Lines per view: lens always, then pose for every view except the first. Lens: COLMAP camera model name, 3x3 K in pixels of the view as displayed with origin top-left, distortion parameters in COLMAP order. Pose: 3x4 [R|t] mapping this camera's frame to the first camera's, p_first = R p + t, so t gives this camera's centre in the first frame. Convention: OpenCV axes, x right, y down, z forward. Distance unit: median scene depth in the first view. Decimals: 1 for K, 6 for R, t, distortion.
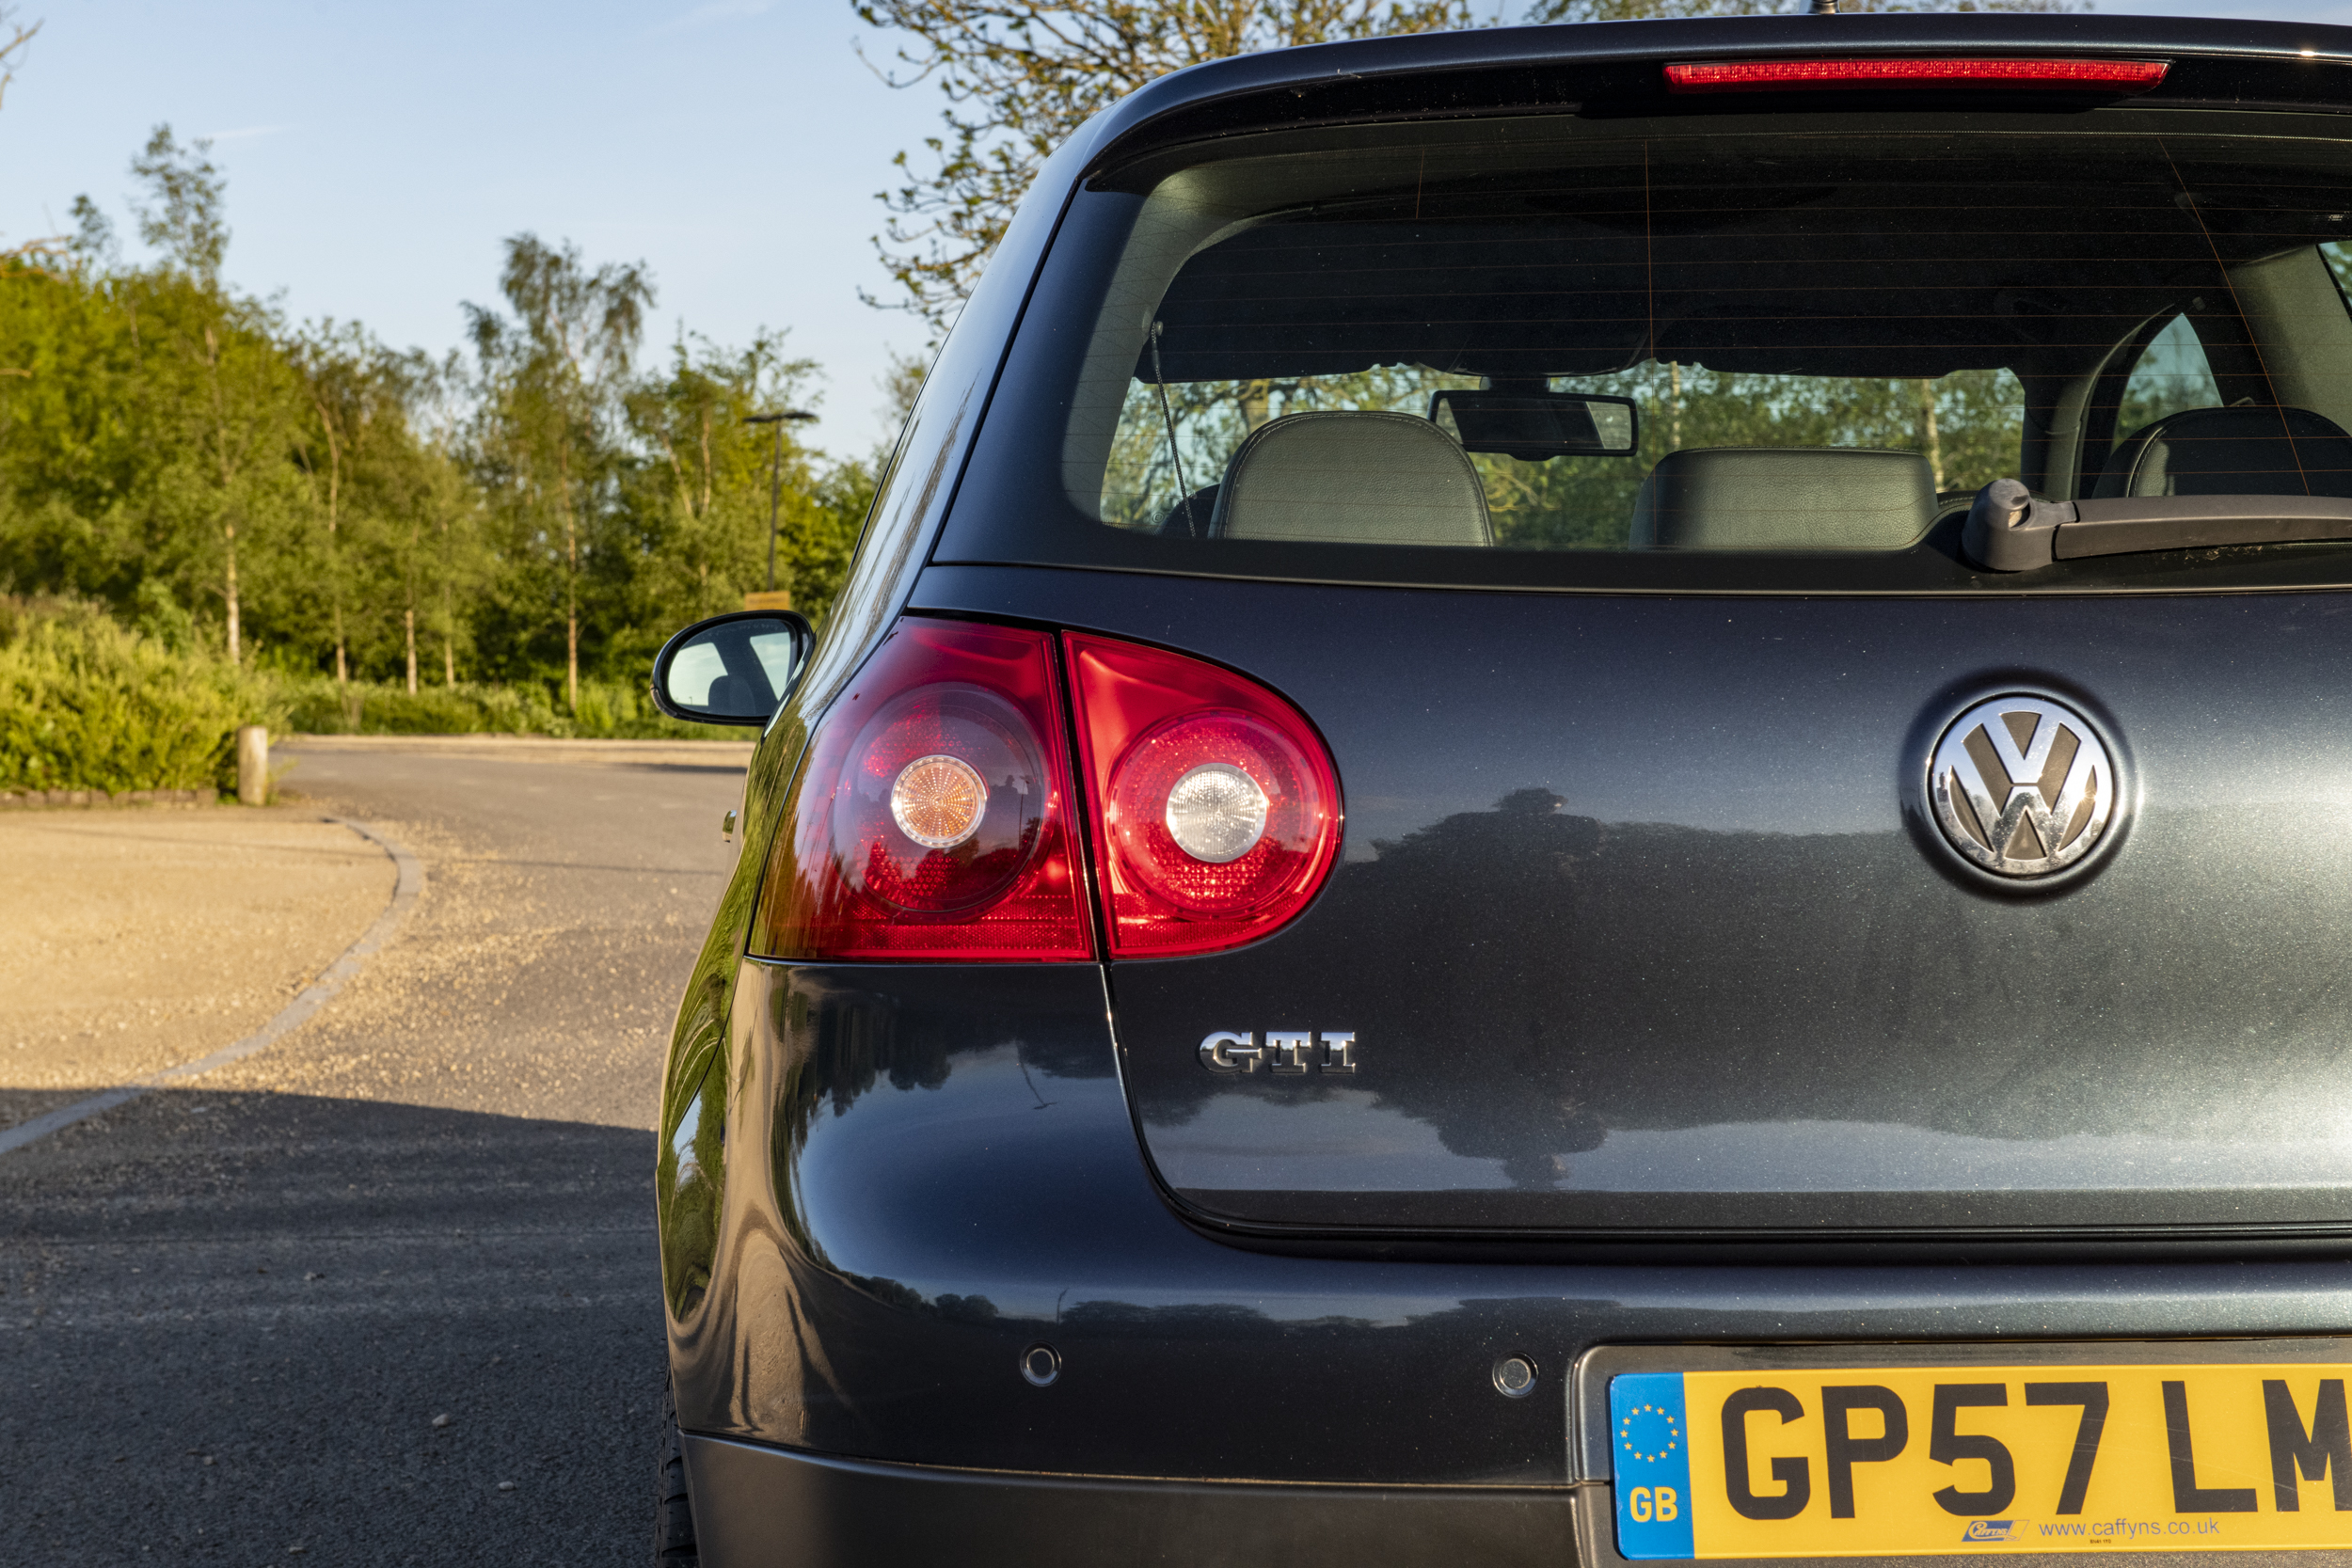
lens RADIAL K [[4623.2, 0, 1176.0], [0, 4623.2, 784.0], [0, 0, 1]] dist [0.146841, -0.228527]
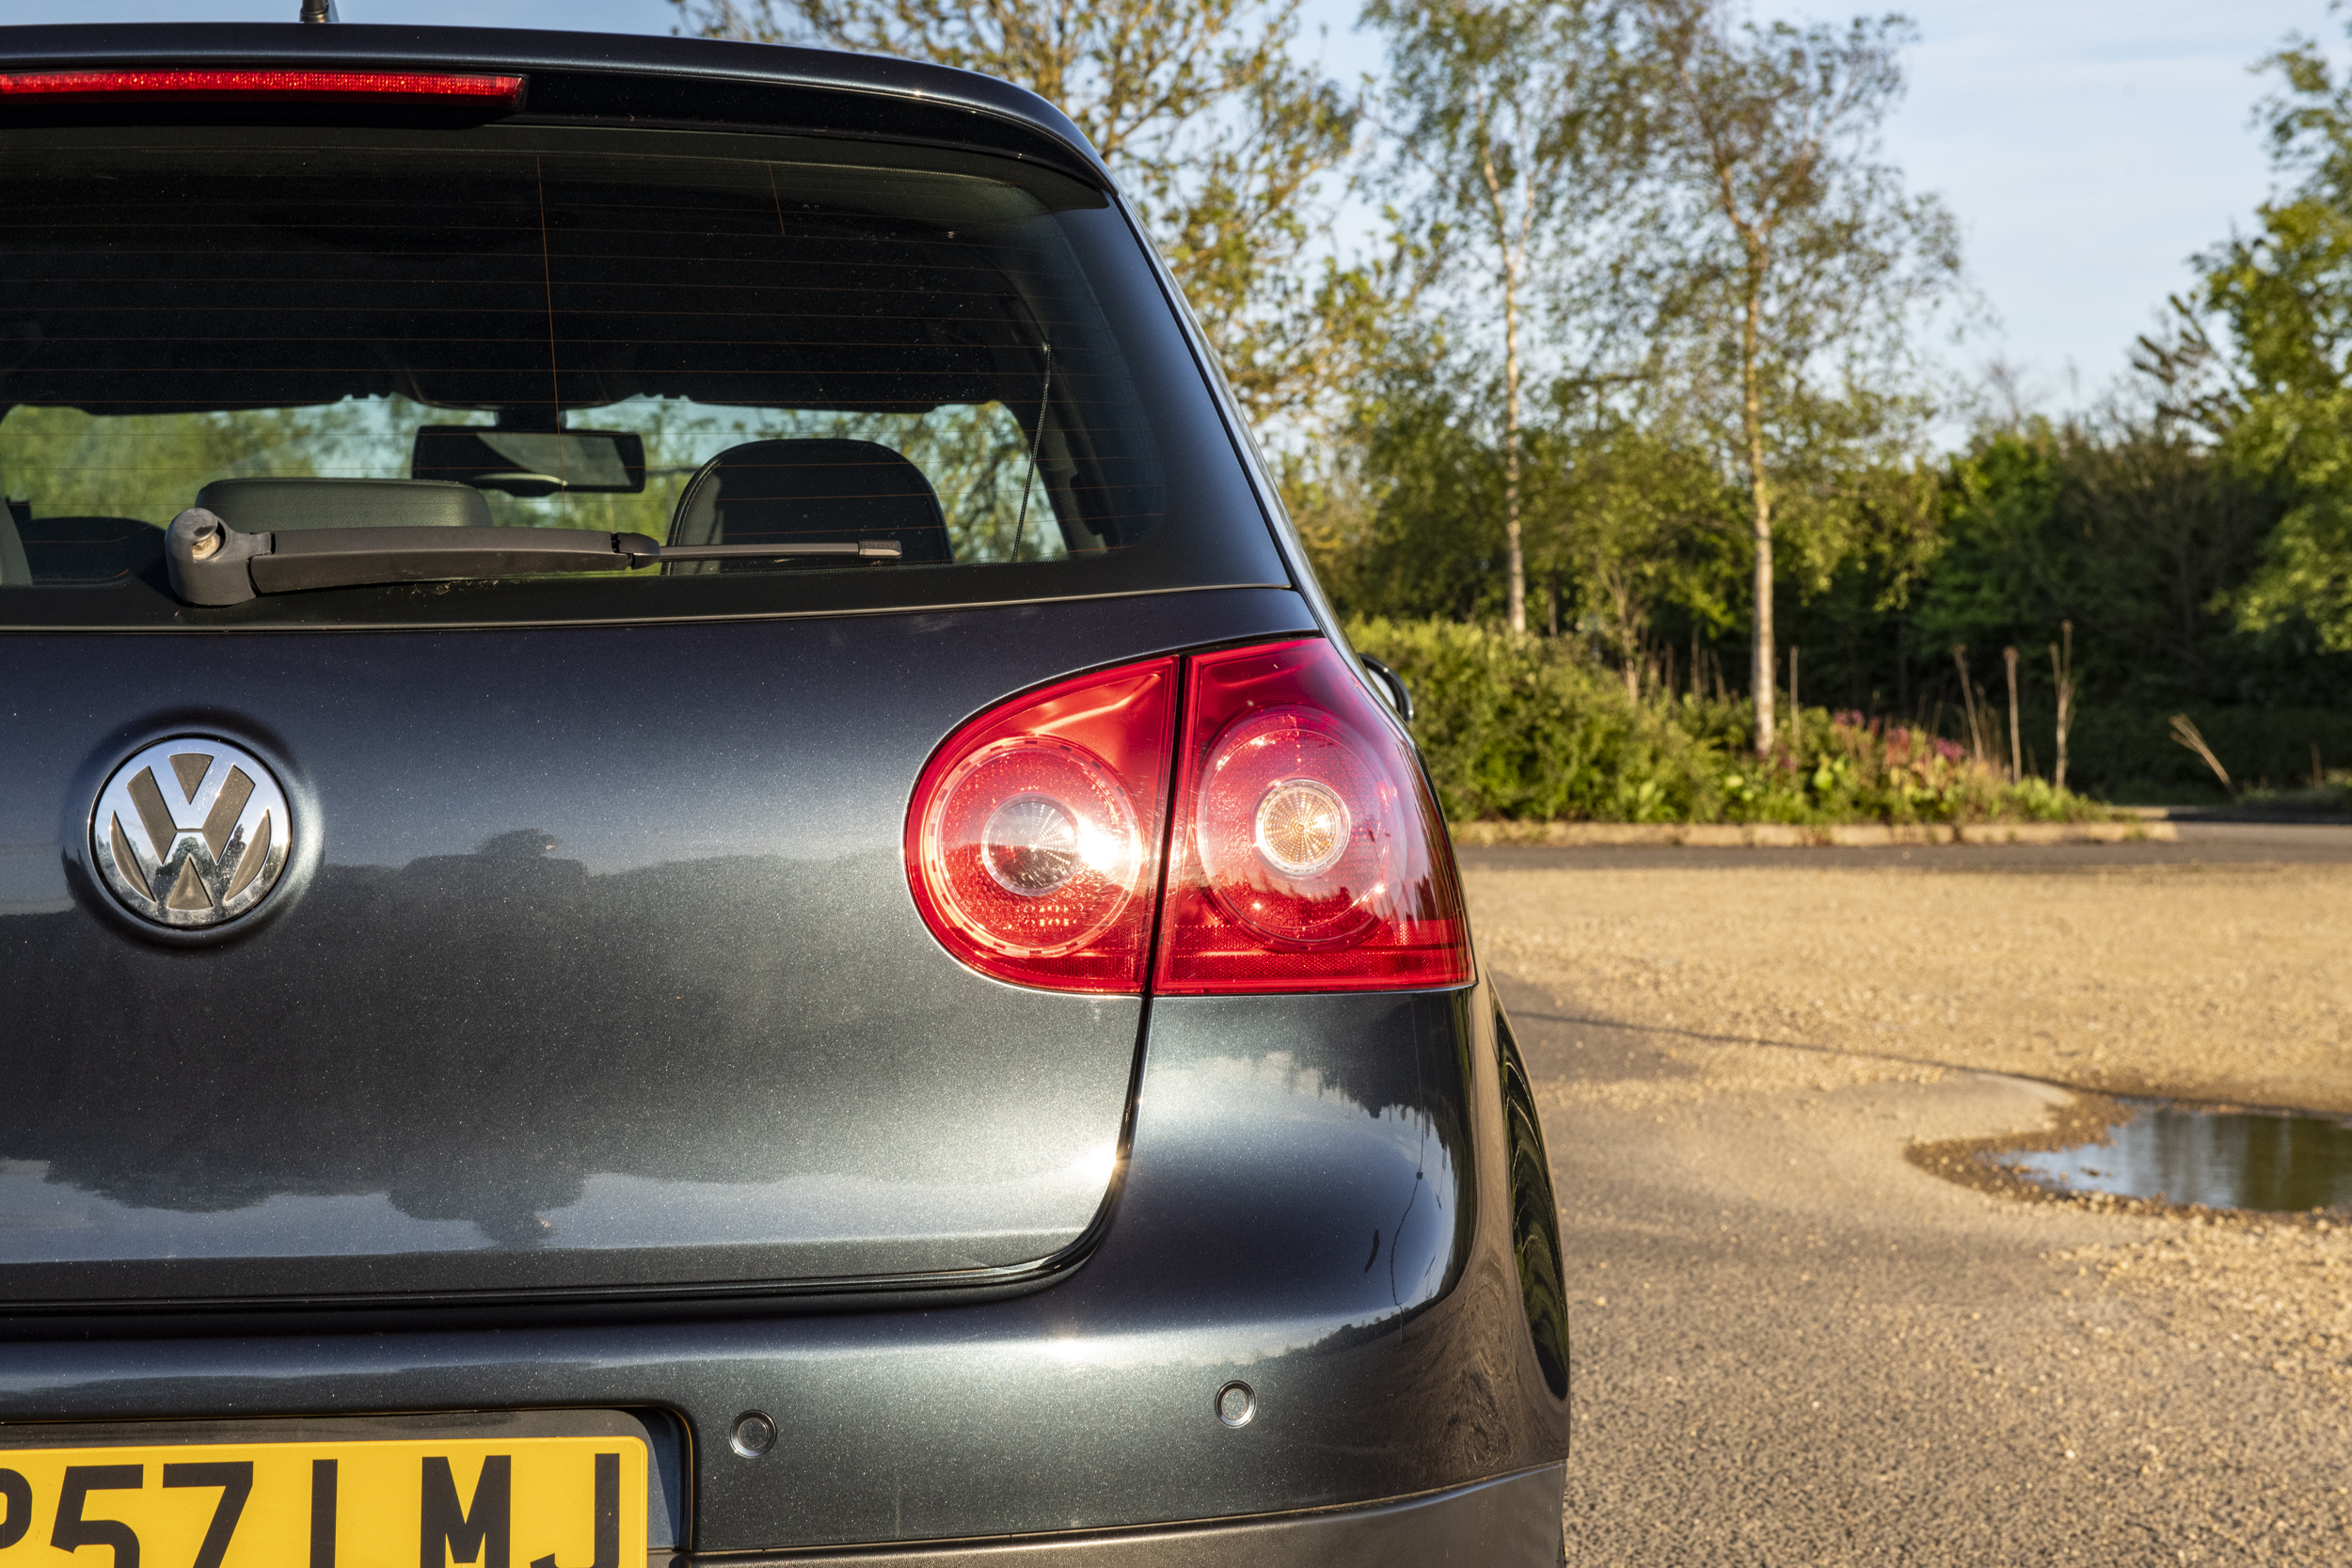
lens RADIAL K [[4623.2, 0, 1176.0], [0, 4623.2, 784.0], [0, 0, 1]] dist [0.146841, -0.228527]
pose [[0.999950, -0.003464, 0.009428, 0.338250], [0.003558, 0.999944, -0.009986, 0.000748], [-0.009392, 0.010019, 0.999906, 0.044078]]
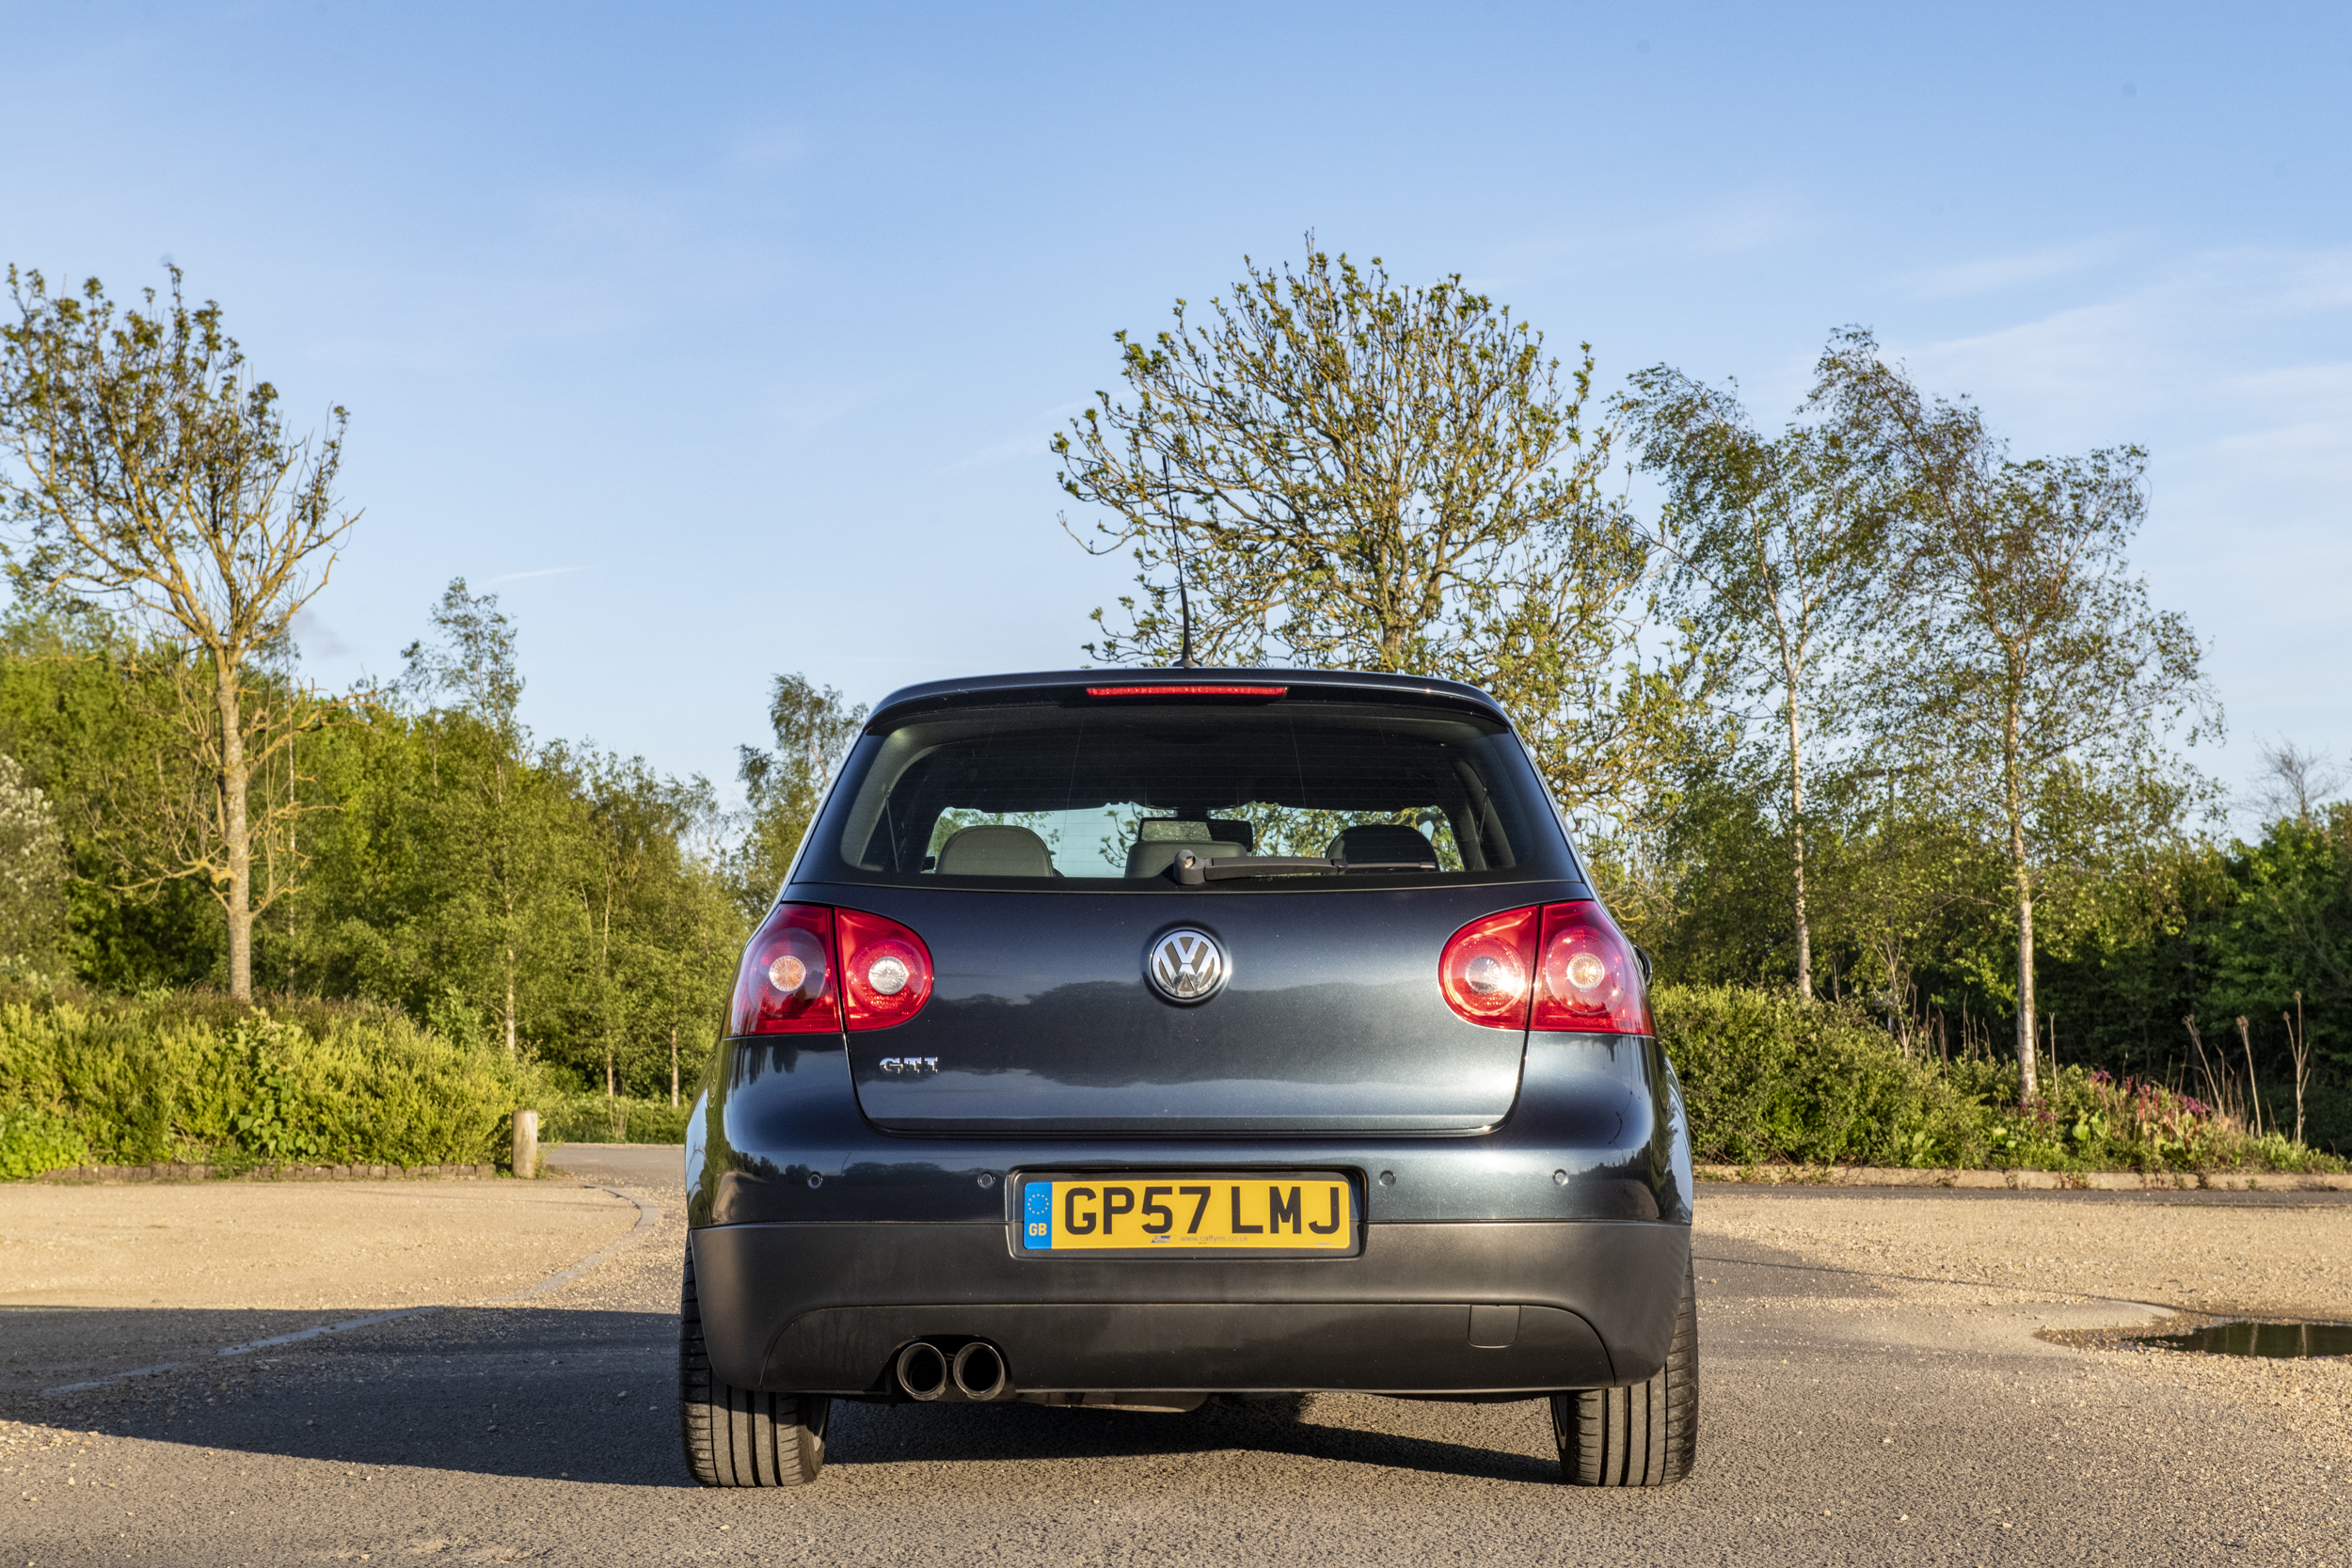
lens RADIAL K [[4623.2, 0, 1176.0], [0, 4623.2, 784.0], [0, 0, 1]] dist [0.146841, -0.228527]
pose [[0.998345, -0.000247, -0.057515, 0.296992], [-0.005088, 0.995691, -0.092590, 0.128935], [0.057290, 0.092729, 0.994042, -1.482776]]
